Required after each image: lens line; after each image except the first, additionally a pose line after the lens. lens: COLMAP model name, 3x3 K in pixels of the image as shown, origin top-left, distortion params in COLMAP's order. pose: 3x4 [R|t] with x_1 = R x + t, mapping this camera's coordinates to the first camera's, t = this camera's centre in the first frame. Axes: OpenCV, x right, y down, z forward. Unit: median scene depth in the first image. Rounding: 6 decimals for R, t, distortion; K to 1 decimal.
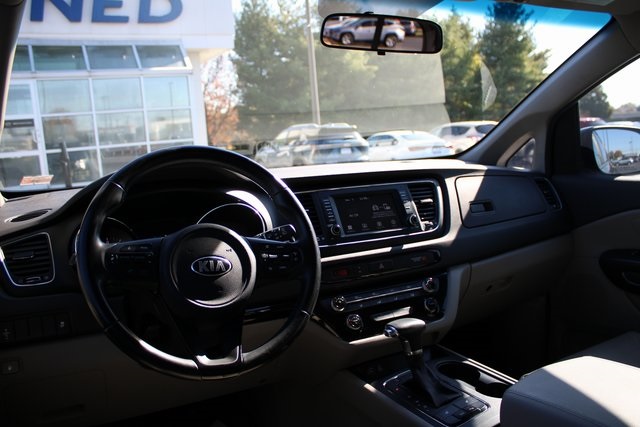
lens RADIAL K [[547.0, 0, 320.0], [0, 547.0, 213.5], [0, 0, 1]] dist [-0.160796, 0.000434]
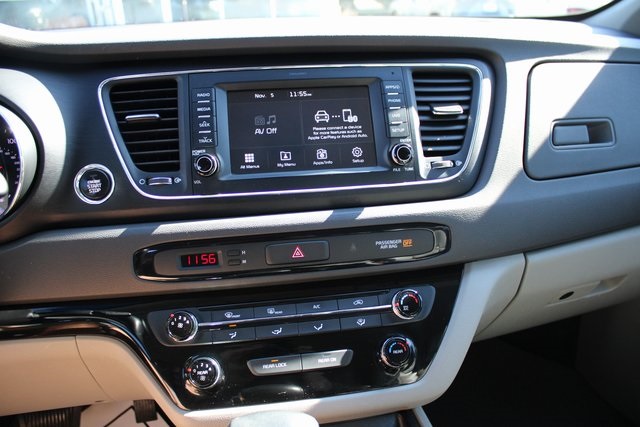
lens RADIAL K [[547.0, 0, 320.0], [0, 547.0, 213.5], [0, 0, 1]] dist [-0.160796, 0.000434]
pose [[0.959204, 0.143152, -0.243793, 0.219760], [-0.070240, 0.955961, 0.284966, -0.061965], [0.273849, -0.256216, 0.927017, 0.548596]]
